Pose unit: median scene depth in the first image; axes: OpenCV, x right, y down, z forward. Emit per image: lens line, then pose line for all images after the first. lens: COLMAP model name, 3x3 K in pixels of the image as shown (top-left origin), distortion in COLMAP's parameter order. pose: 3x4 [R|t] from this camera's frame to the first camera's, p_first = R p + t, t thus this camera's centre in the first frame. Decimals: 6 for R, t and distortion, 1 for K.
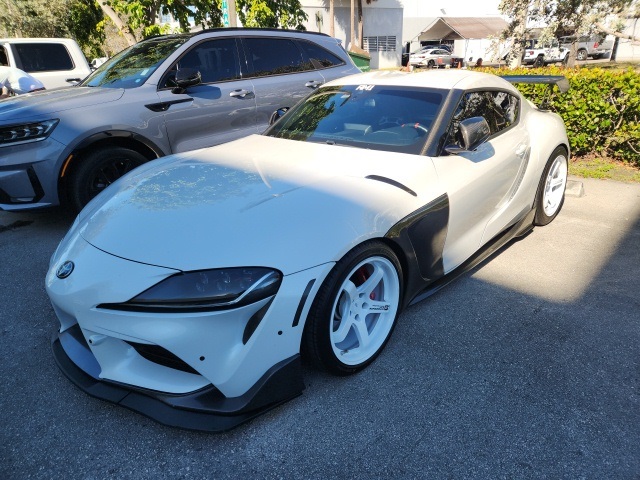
lens RADIAL K [[431.2, 0, 319.5], [0, 431.2, 237.2], [0, 0, 1]] dist [0.067359, -0.048785]
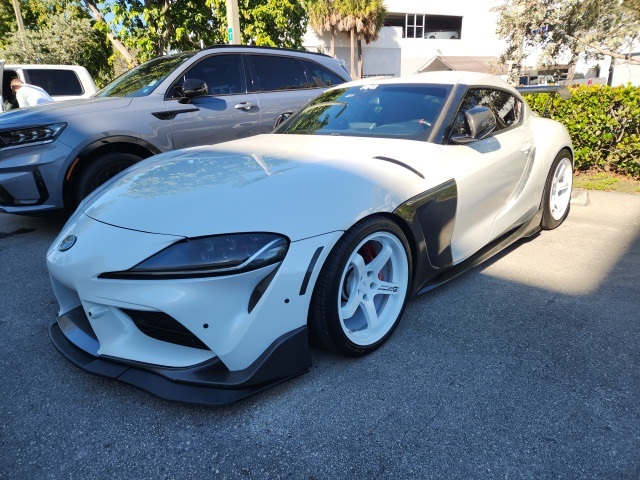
lens RADIAL K [[428.9, 0, 315.0], [0, 428.9, 248.7], [0, 0, 1]] dist [0.067570, -0.048426]
pose [[0.999963, 0.002415, -0.008298, -0.015132], [-0.003054, 0.996964, -0.077804, 0.129321], [0.008084, 0.077827, 0.996934, 0.028388]]
